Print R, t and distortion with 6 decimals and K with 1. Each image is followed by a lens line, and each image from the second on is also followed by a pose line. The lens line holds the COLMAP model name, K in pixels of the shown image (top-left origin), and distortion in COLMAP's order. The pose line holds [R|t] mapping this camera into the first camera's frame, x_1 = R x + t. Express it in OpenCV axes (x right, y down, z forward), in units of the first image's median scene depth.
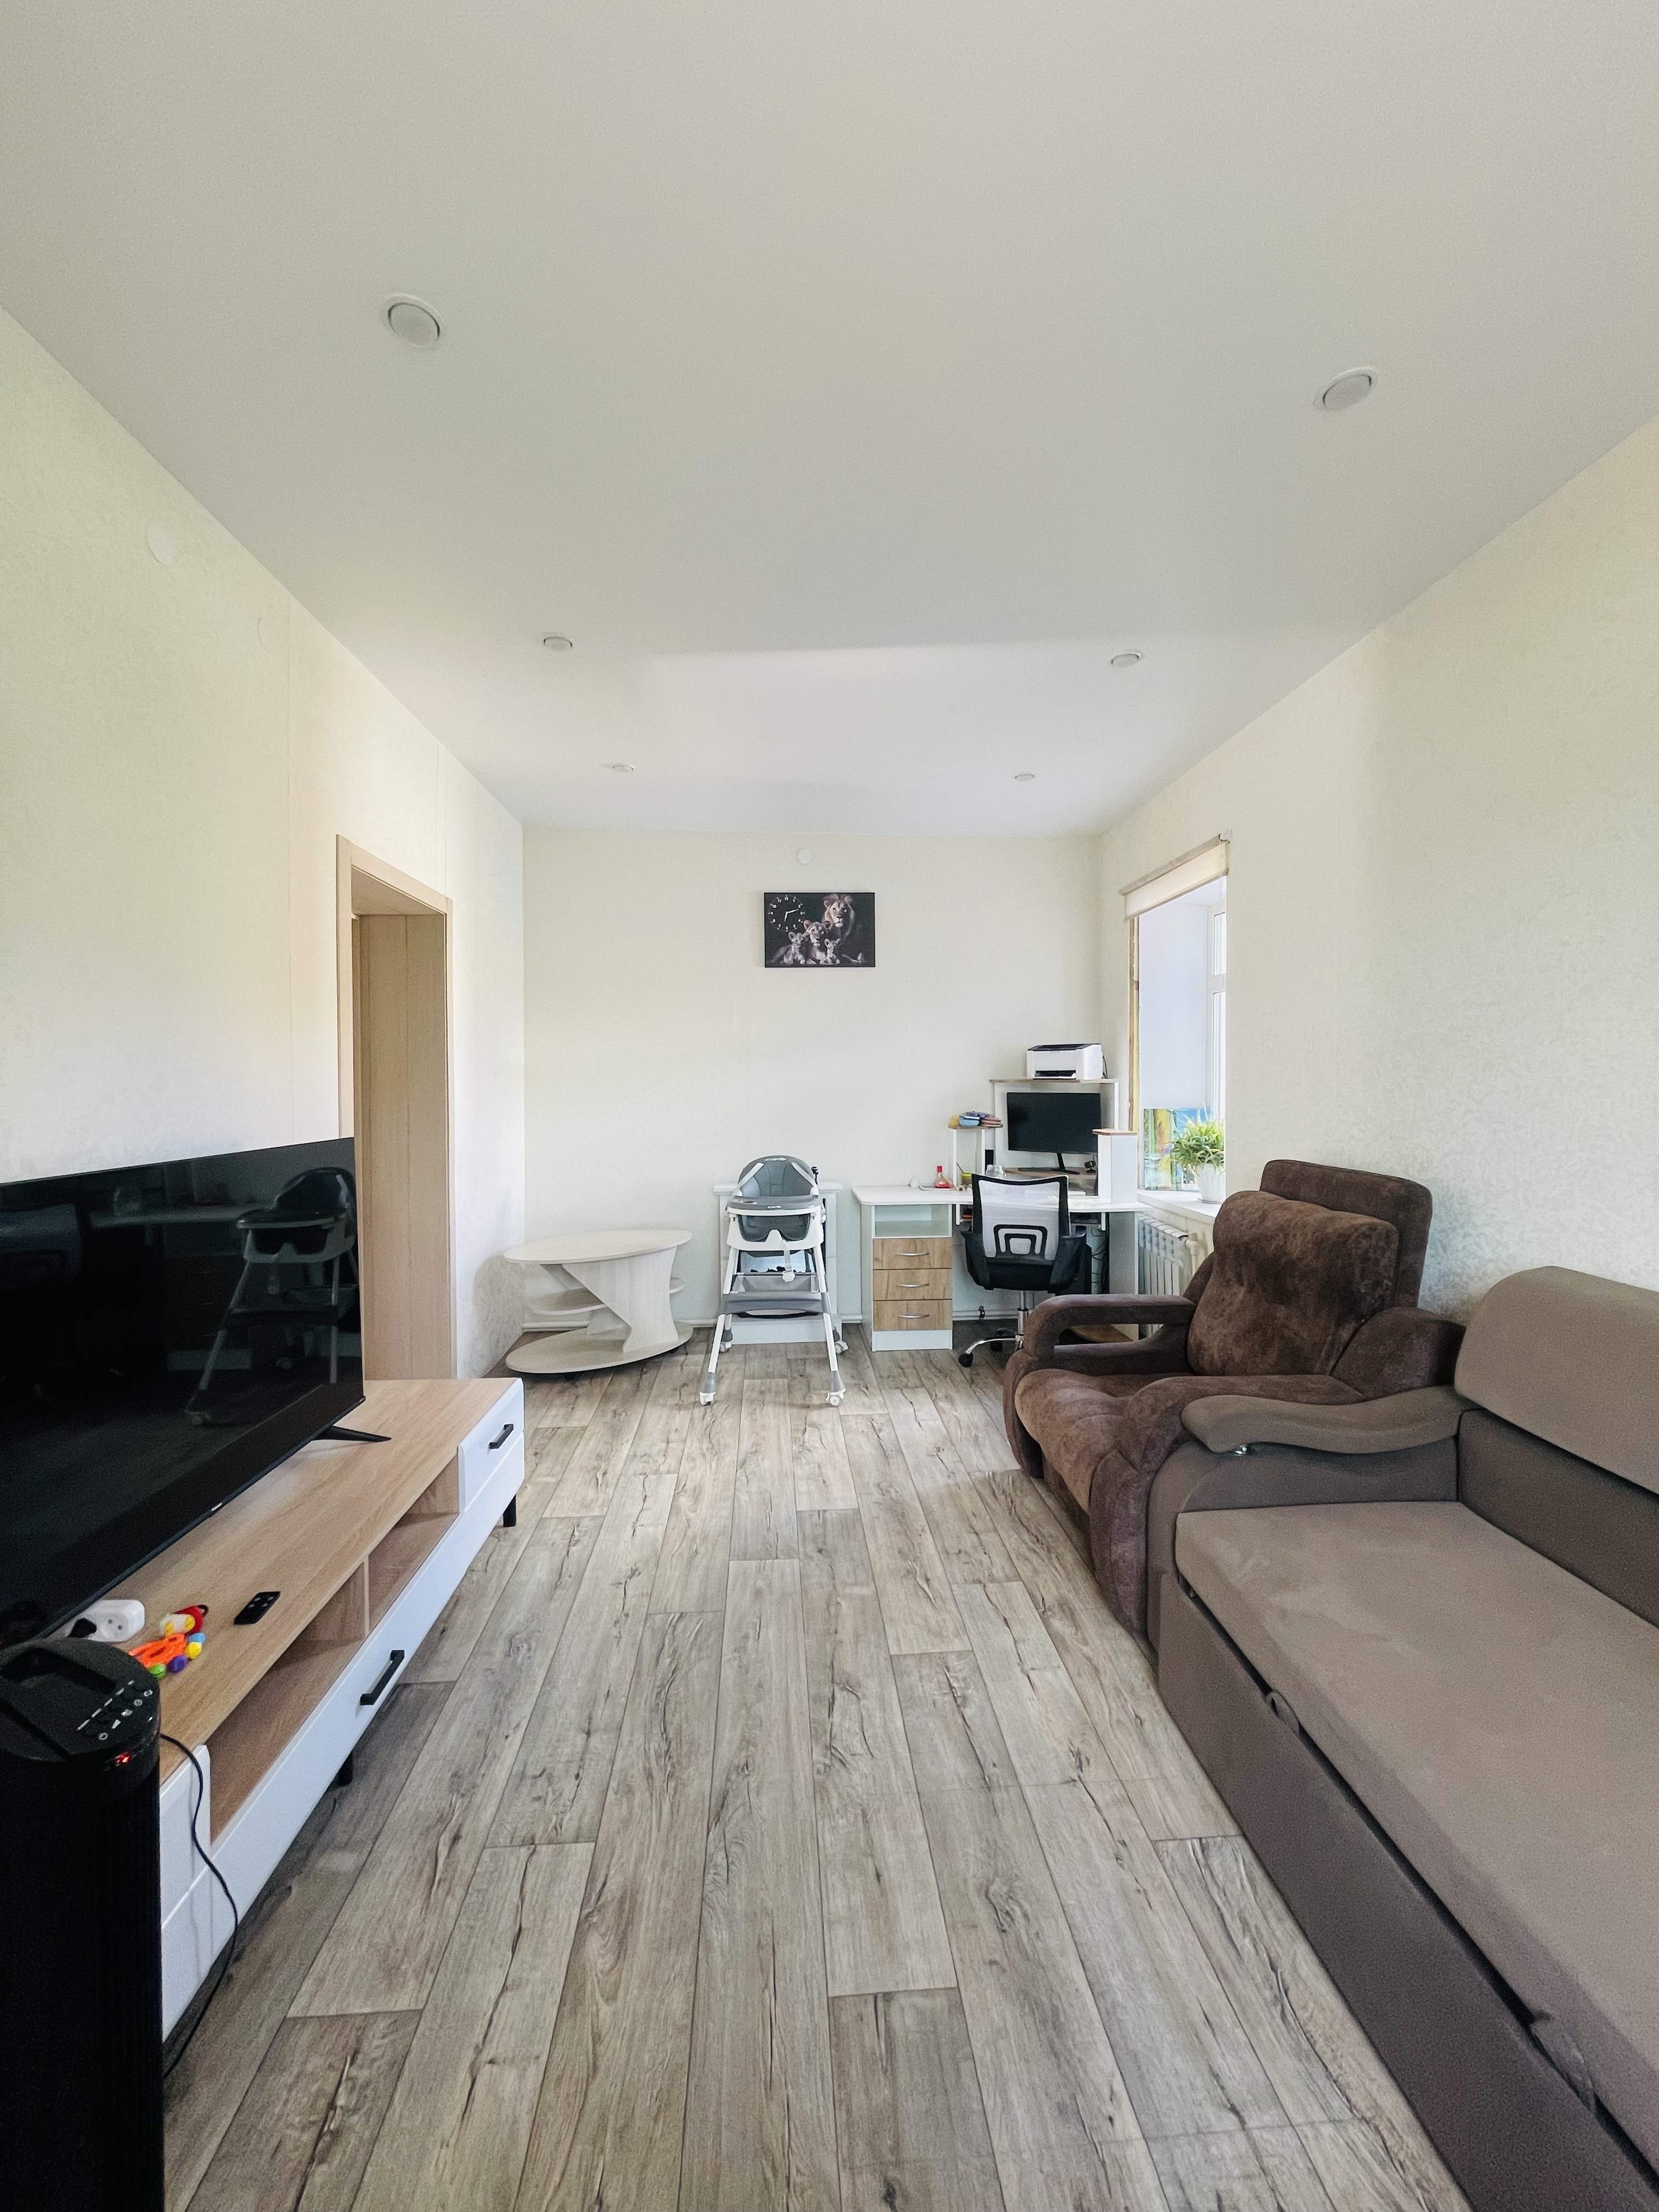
lens RADIAL K [[891.8, 0, 825.4], [0, 891.8, 1102.7], [0, 0, 1]] dist [-0.001159, -0.000343]
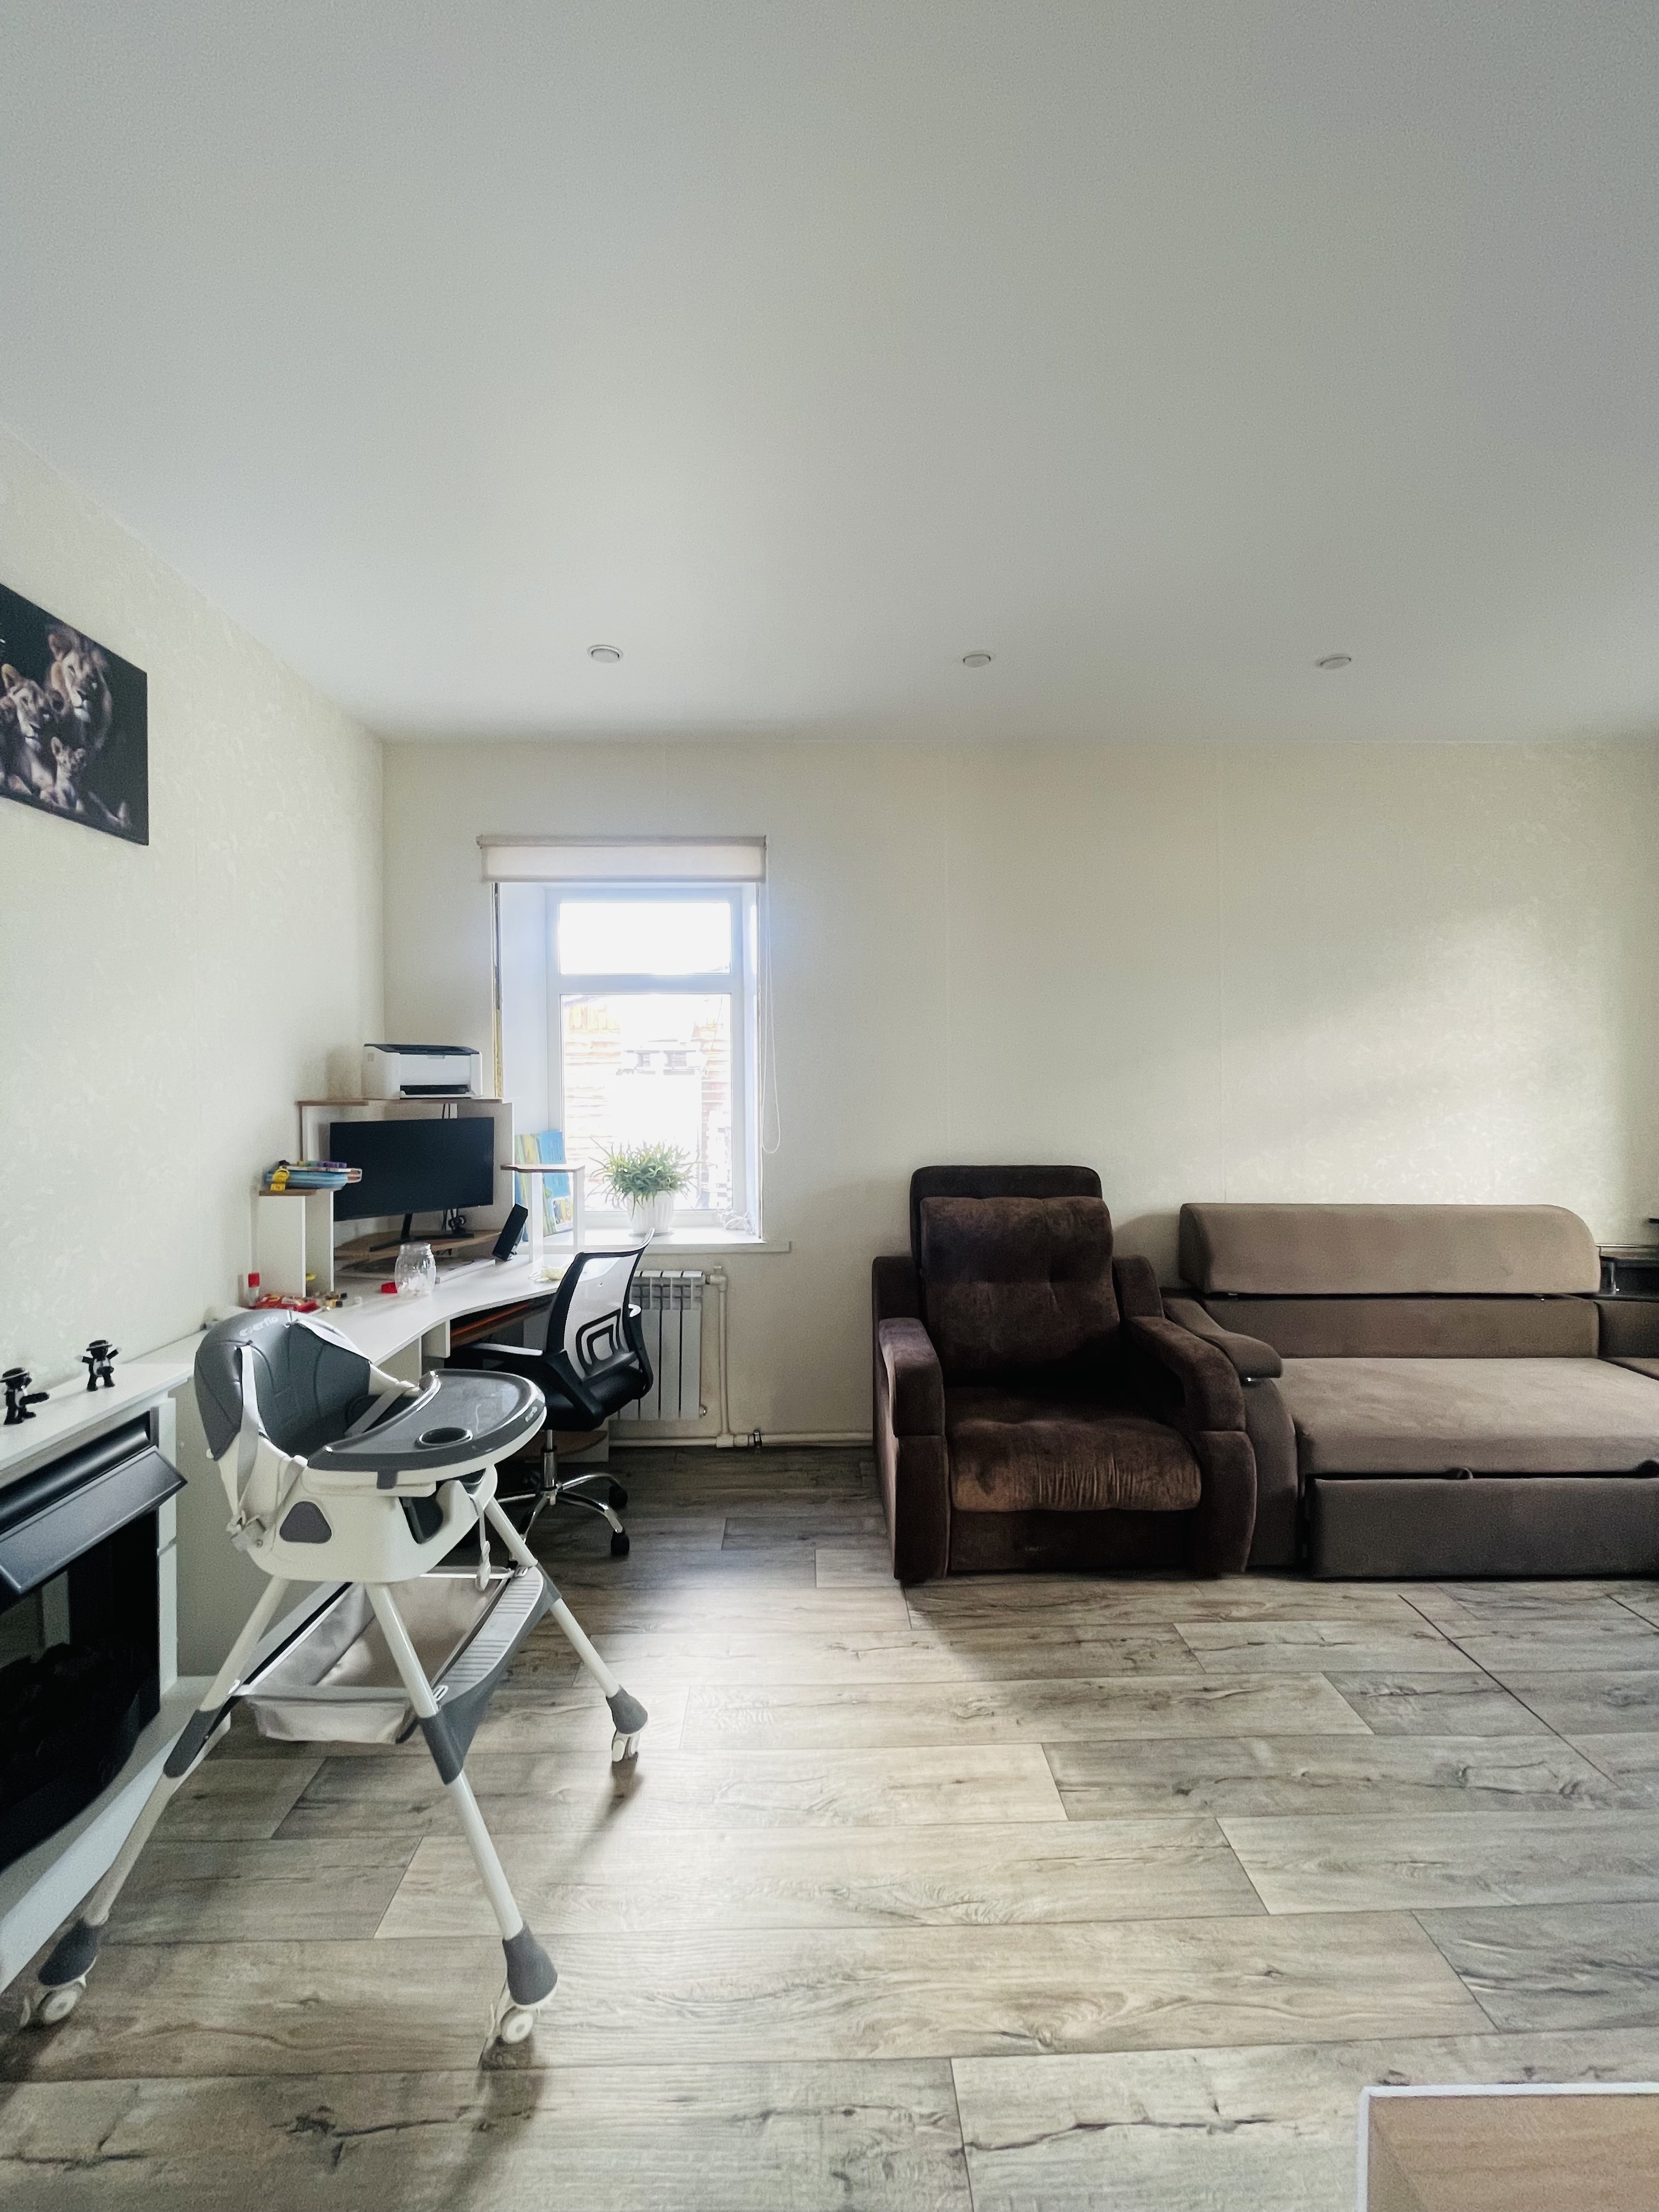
lens RADIAL K [[891.8, 0, 827.8], [0, 891.8, 1102.9], [0, 0, 1]] dist [-0.001159, -0.000343]
pose [[0.033667, -0.017857, 0.999274, -0.711464], [0.032846, 0.999320, 0.016751, -0.045812], [-0.998893, 0.032258, 0.034231, 1.276595]]
